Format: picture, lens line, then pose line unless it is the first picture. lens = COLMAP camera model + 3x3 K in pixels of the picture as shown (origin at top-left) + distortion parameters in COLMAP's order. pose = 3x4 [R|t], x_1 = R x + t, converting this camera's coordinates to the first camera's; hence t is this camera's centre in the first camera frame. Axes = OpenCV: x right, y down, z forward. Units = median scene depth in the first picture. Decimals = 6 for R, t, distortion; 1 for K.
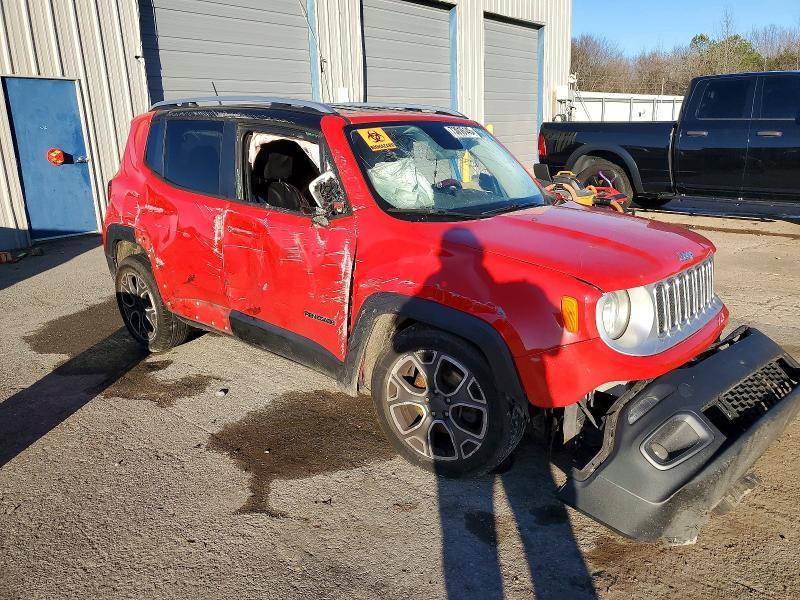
lens RADIAL K [[623.3, 0, 402.7], [0, 623.3, 296.8], [0, 0, 1]] dist [-0.001486, 0.006385]
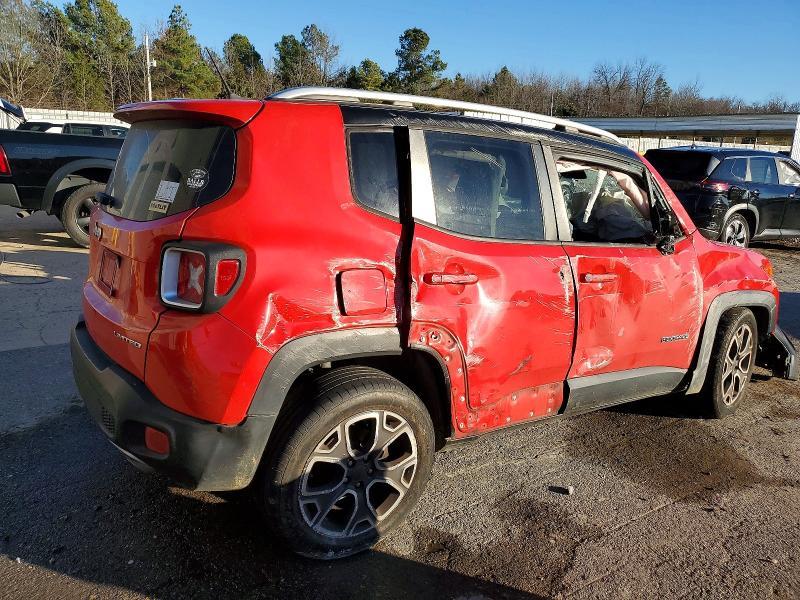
lens RADIAL K [[623.3, 0, 402.7], [0, 623.3, 296.8], [0, 0, 1]] dist [-0.001486, 0.006385]
pose [[0.256124, -0.187055, 0.948373, -0.957479], [0.205341, 0.969235, 0.135714, -0.210427], [-0.944582, 0.159981, 0.286655, 0.859878]]
